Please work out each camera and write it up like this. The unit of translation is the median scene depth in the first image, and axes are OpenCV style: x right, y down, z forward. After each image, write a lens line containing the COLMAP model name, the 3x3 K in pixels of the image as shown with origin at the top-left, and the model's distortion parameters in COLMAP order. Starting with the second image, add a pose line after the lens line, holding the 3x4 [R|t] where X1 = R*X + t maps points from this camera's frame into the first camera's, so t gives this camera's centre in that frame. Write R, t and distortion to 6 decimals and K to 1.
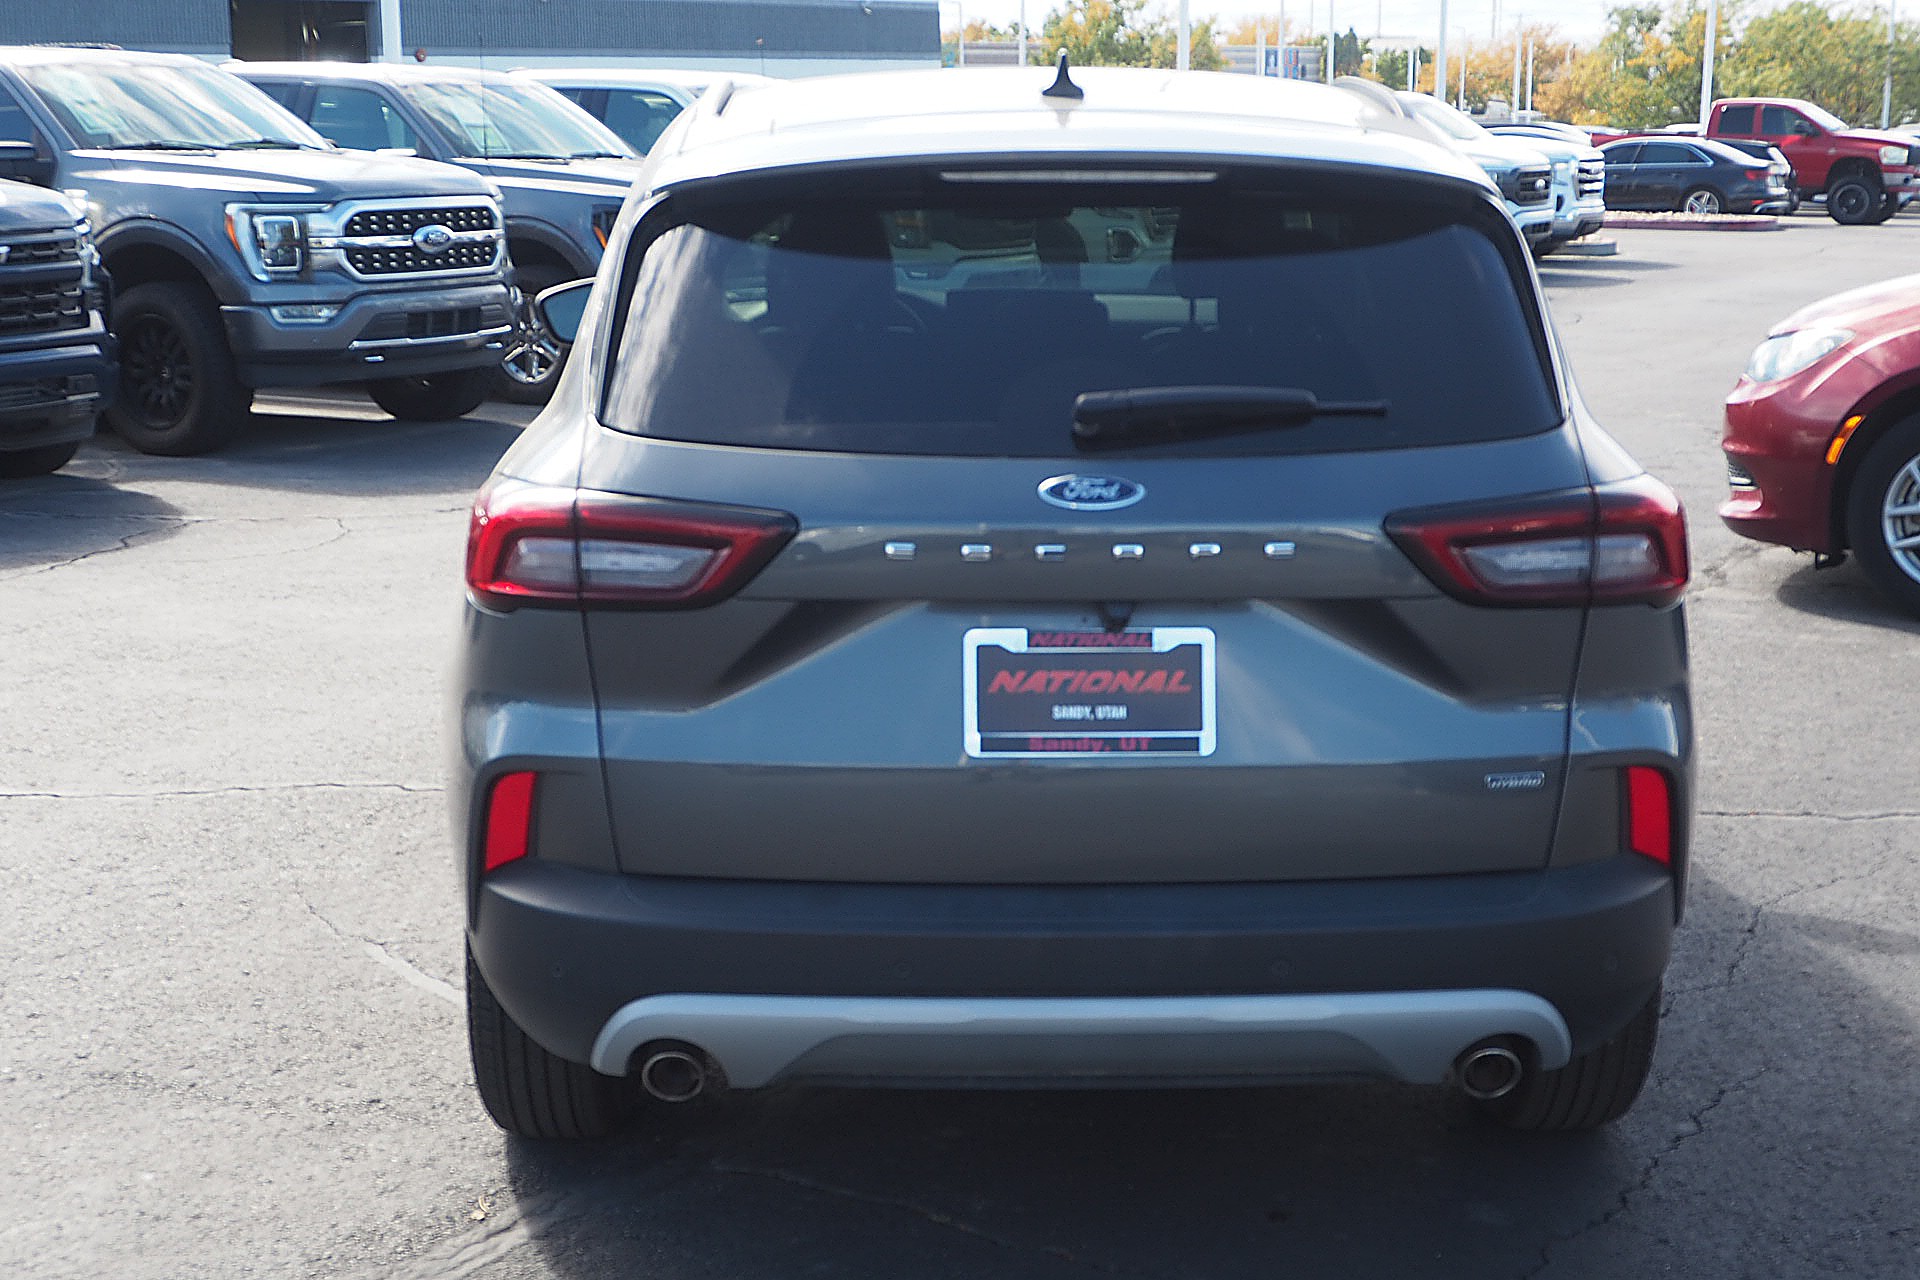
lens RADIAL K [[2602.4, 0, 975.0], [0, 2602.4, 640.9], [0, 0, 1]] dist [0.000479, 0.000000]
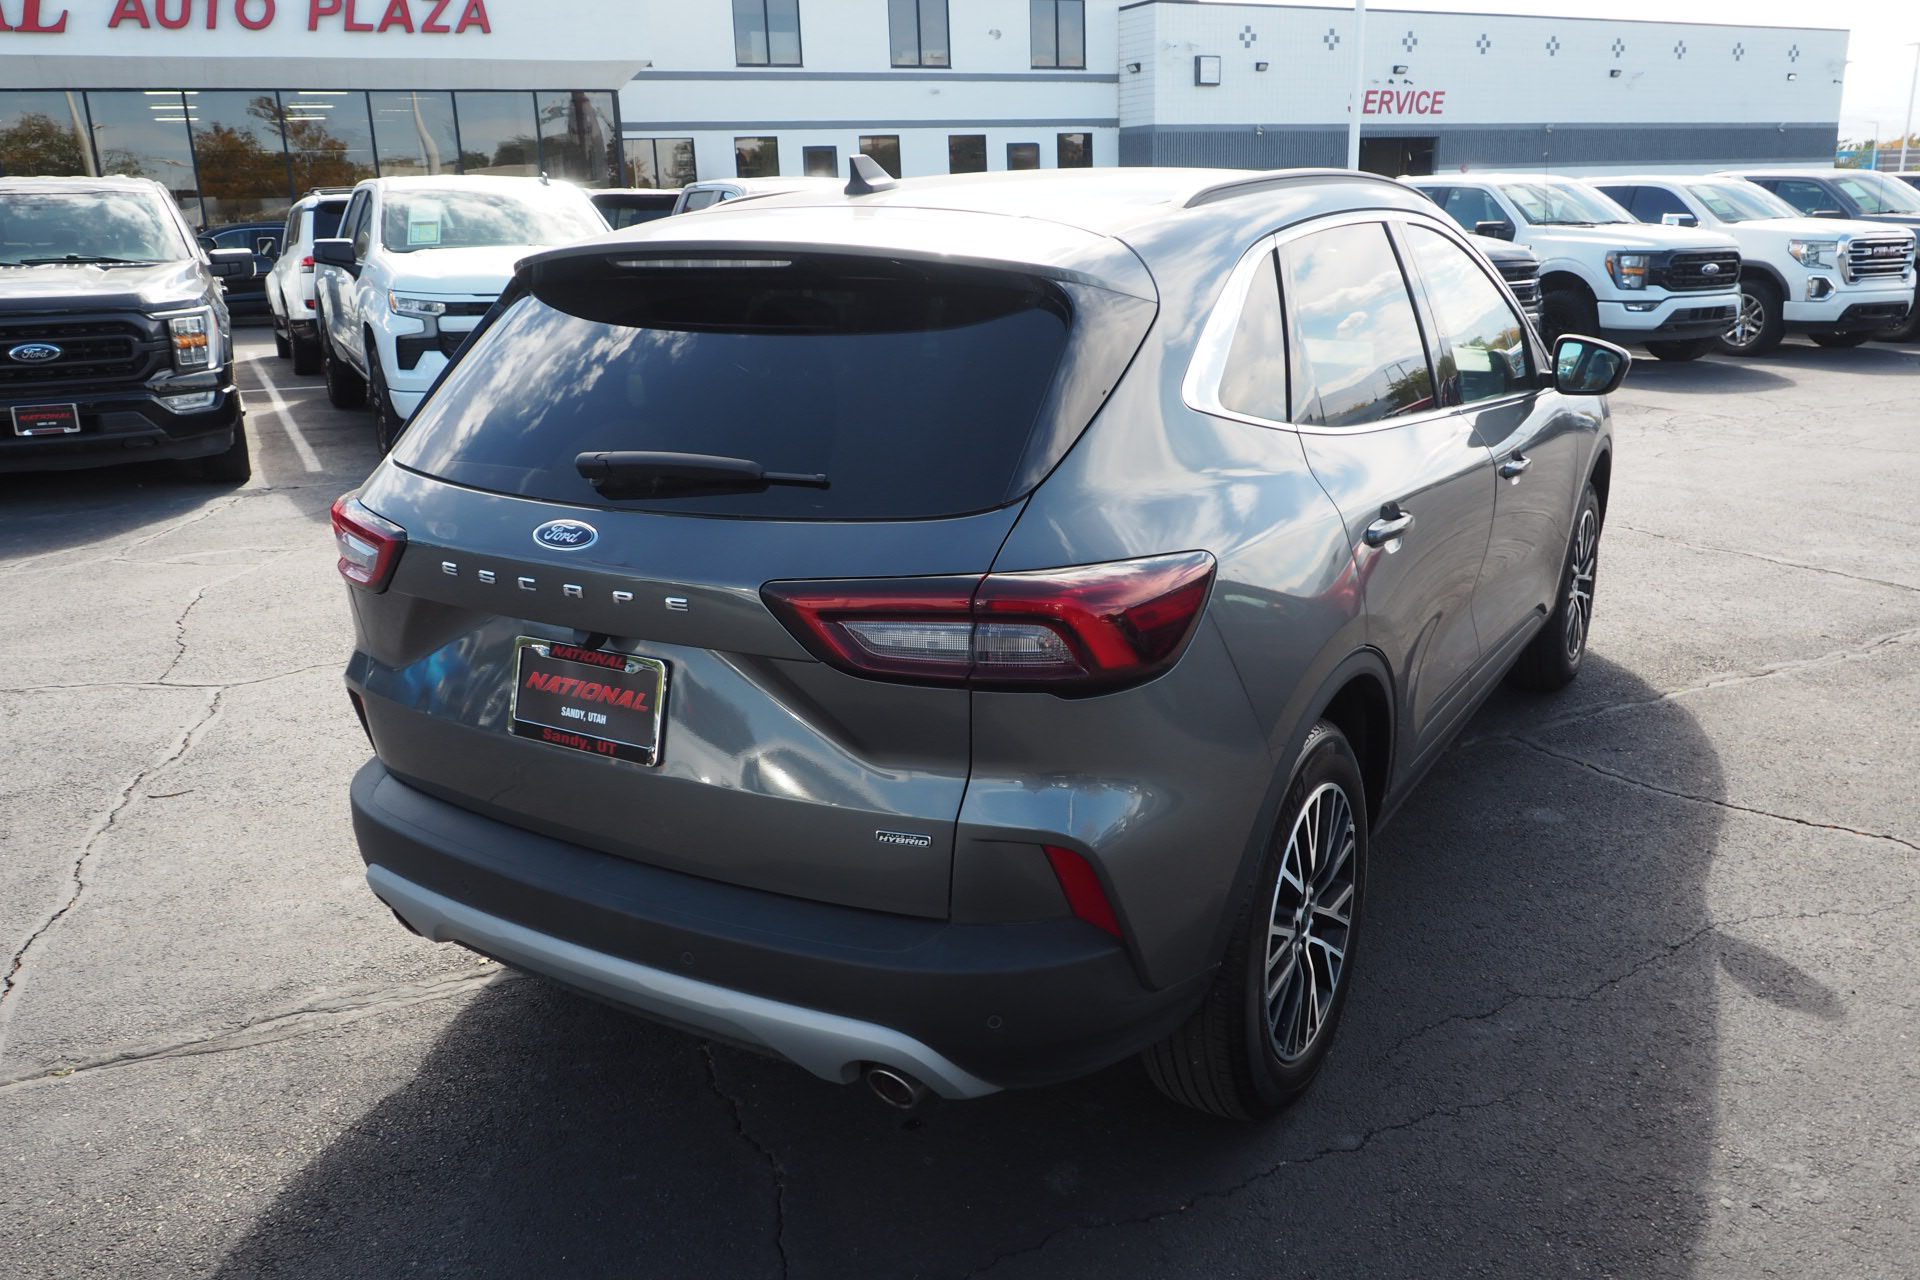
lens RADIAL K [[1446.5, 0, 953.2], [0, 1446.5, 639.0], [0, 0, 1]] dist [-0.011731, -0.019860]
pose [[0.843330, 0.131689, -0.521012, 0.520399], [-0.083200, 0.989816, 0.115511, -0.097056], [0.530917, -0.054066, 0.845697, 0.508526]]
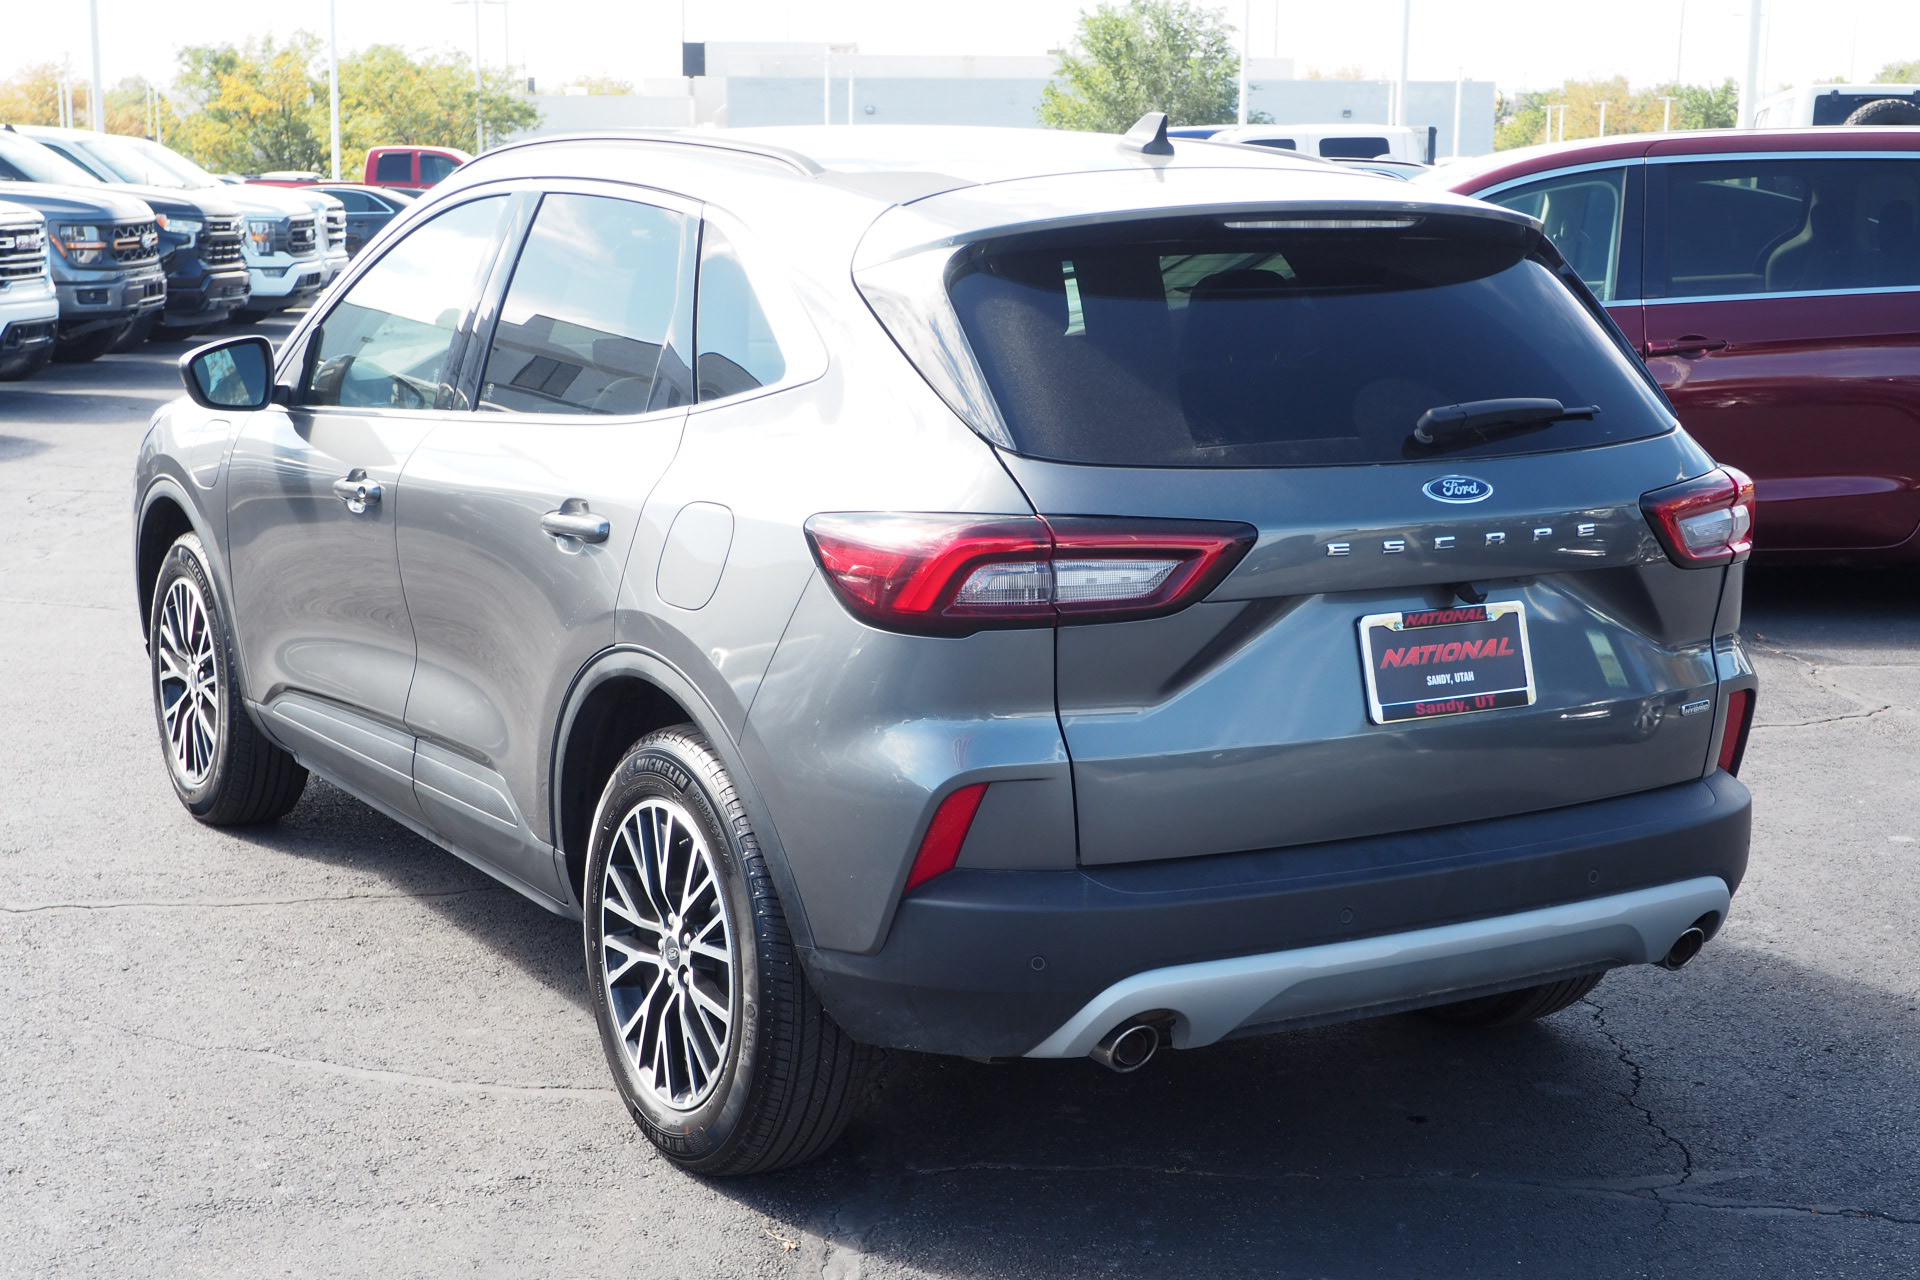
lens RADIAL K [[2777.1, 0, 943.5], [0, 2777.1, 643.9], [0, 0, 1]] dist [-0.013179, 0.000000]
pose [[0.870205, -0.077970, 0.486481, -0.740064], [0.091083, 0.995838, -0.003321, -0.004539], [-0.484197, 0.047200, 0.873685, 0.016572]]
